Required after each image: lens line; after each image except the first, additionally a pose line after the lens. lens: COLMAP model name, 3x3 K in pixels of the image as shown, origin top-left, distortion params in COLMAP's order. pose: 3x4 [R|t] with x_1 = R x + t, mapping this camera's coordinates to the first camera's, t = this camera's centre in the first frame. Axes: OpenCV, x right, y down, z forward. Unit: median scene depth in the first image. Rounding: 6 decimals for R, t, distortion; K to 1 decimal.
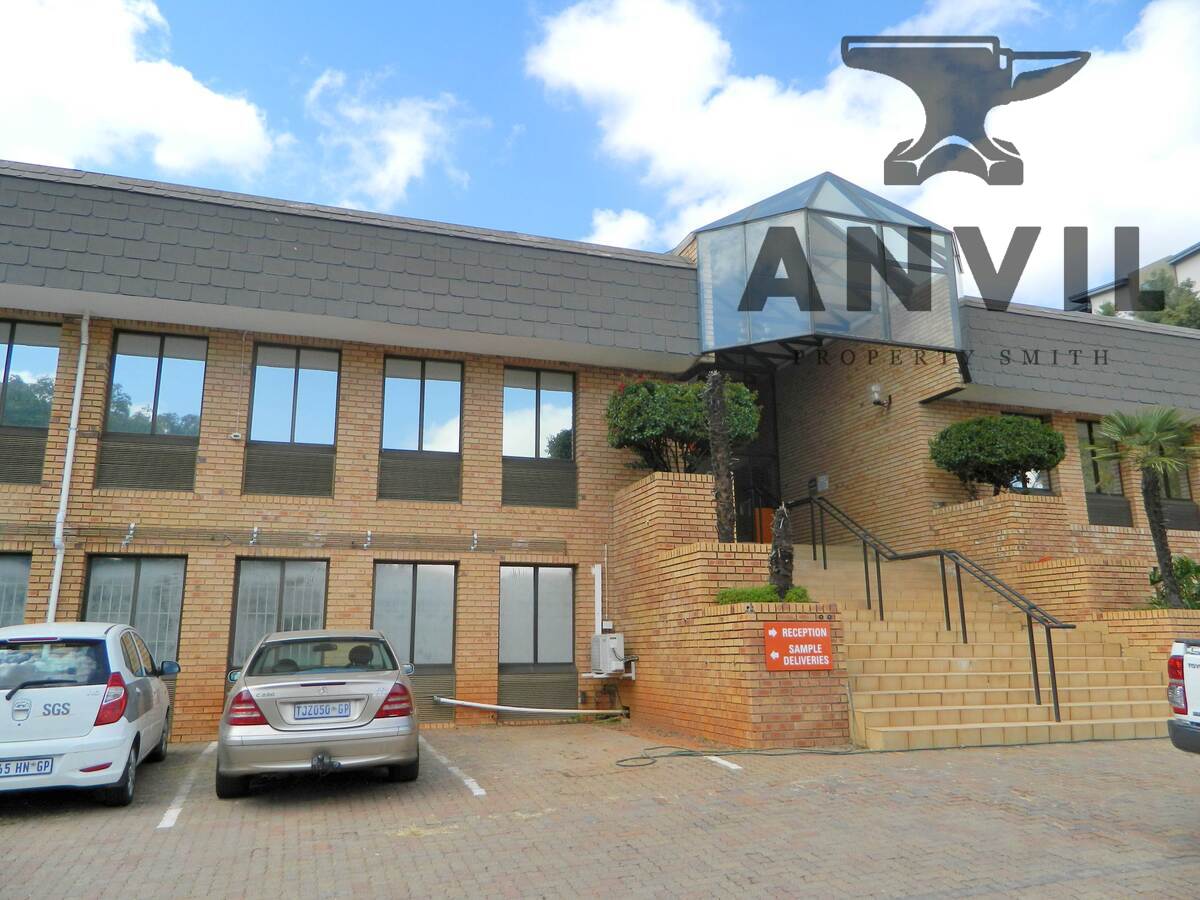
lens RADIAL K [[893.7, 0, 593.7], [0, 893.7, 451.3], [0, 0, 1]] dist [0.023946, -0.005575]
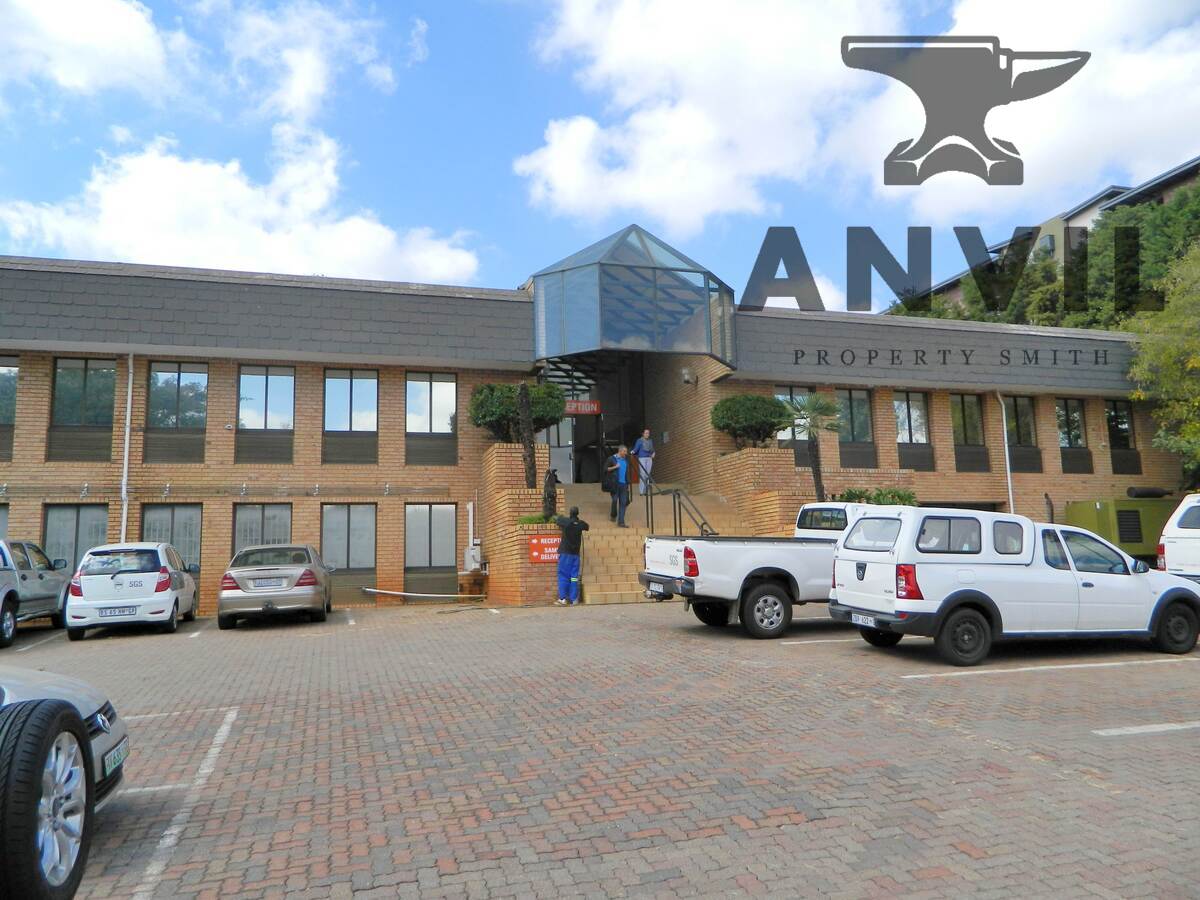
lens RADIAL K [[893.7, 0, 593.7], [0, 893.7, 451.3], [0, 0, 1]] dist [0.023946, -0.005575]
pose [[0.999213, -0.023539, -0.031926, 0.288352], [0.025991, 0.996559, 0.078710, -0.081001], [0.029963, -0.079478, 0.996386, -0.549760]]
